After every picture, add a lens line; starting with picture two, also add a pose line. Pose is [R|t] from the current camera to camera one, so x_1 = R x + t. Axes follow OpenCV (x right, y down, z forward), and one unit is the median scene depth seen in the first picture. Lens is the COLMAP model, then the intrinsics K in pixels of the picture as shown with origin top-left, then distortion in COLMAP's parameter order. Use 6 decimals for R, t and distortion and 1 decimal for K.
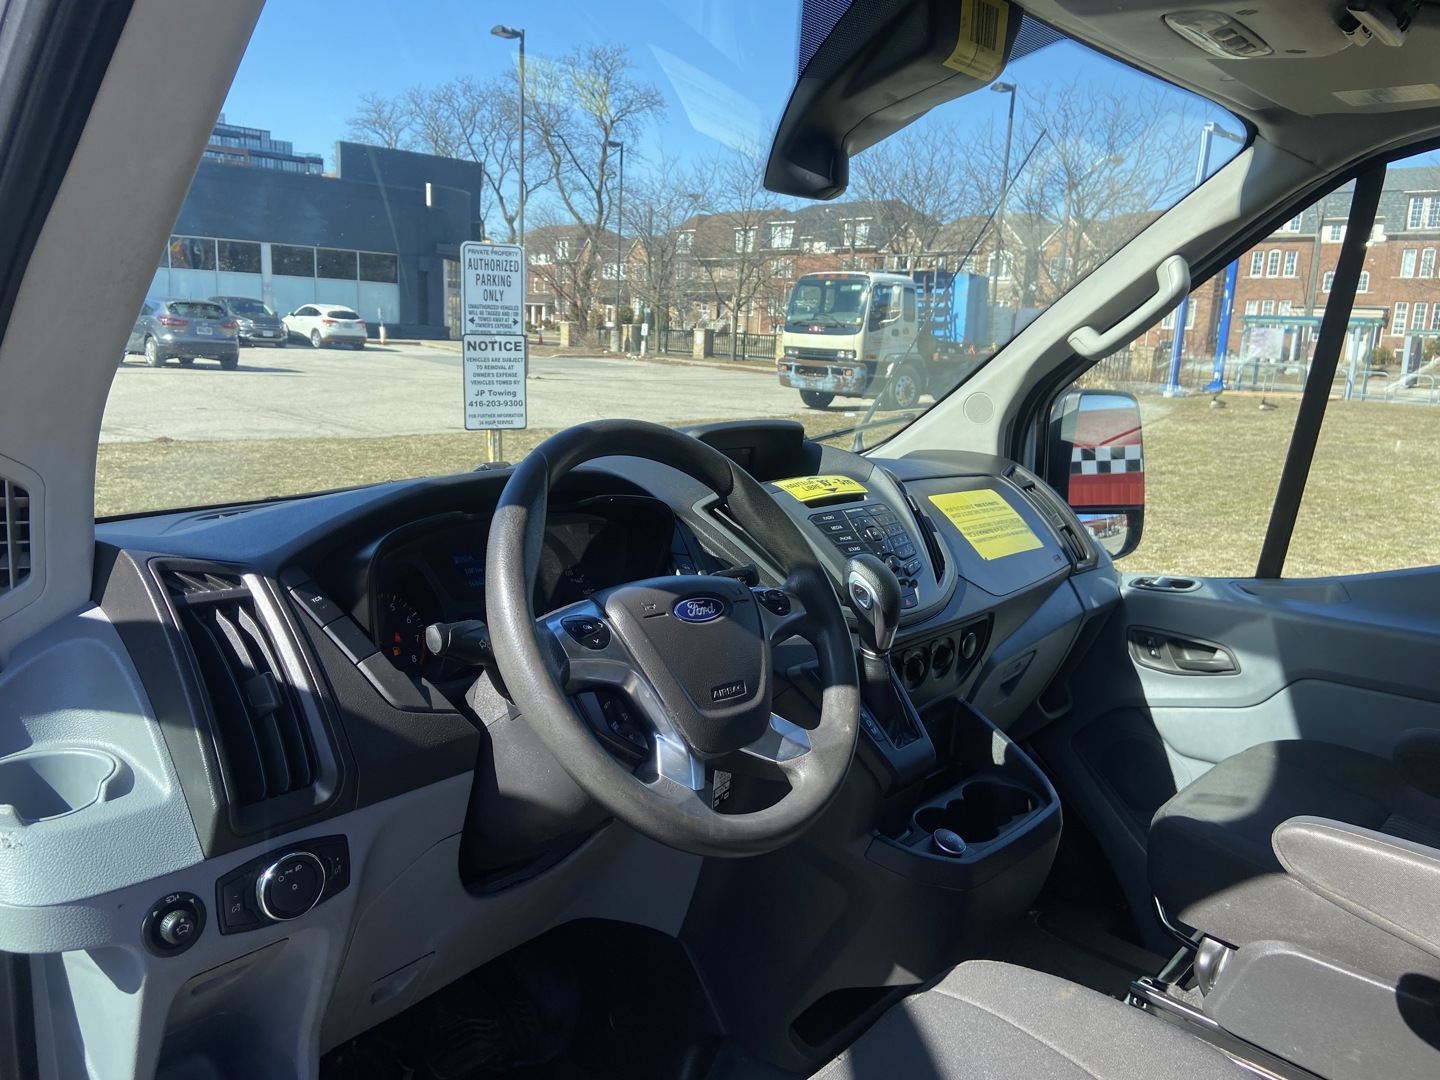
lens RADIAL K [[1084.9, 0, 715.1], [0, 1084.9, 531.9], [0, 0, 1]] dist [0.047112, -0.024793]
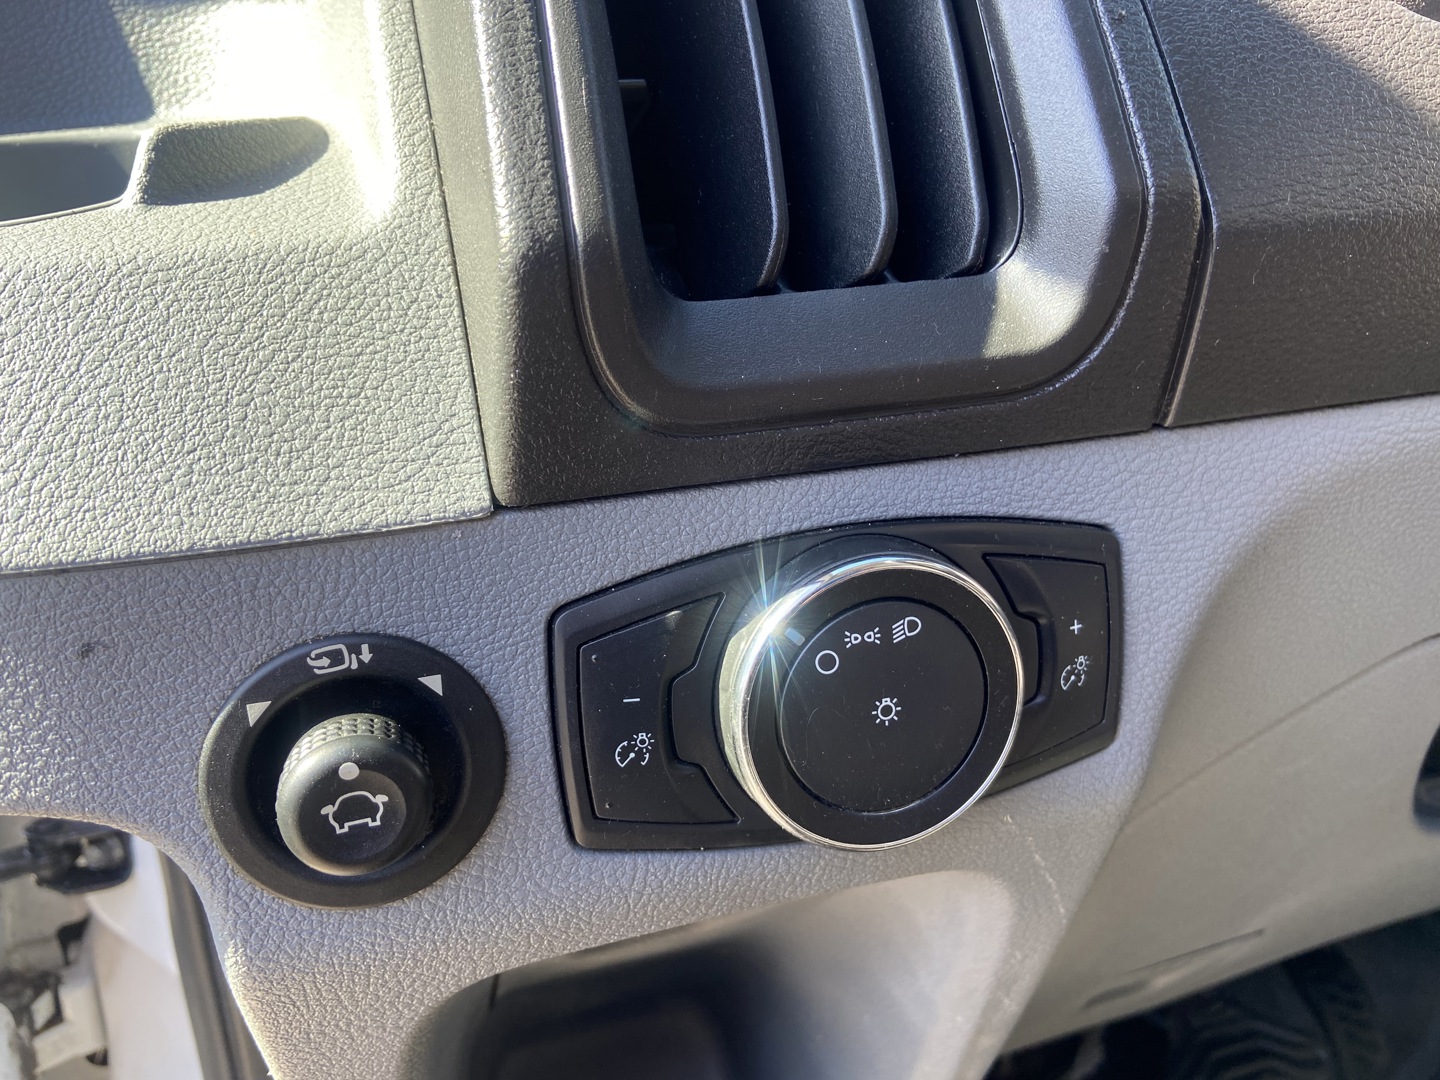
lens RADIAL K [[1084.9, 0, 715.0], [0, 1084.9, 539.6], [0, 0, 1]] dist [0.047112, -0.024793]
pose [[0.829355, 0.126806, -0.544142, -0.293905], [-0.020705, 0.980211, 0.196869, 0.245564], [0.558338, -0.152008, 0.815569, 0.799255]]
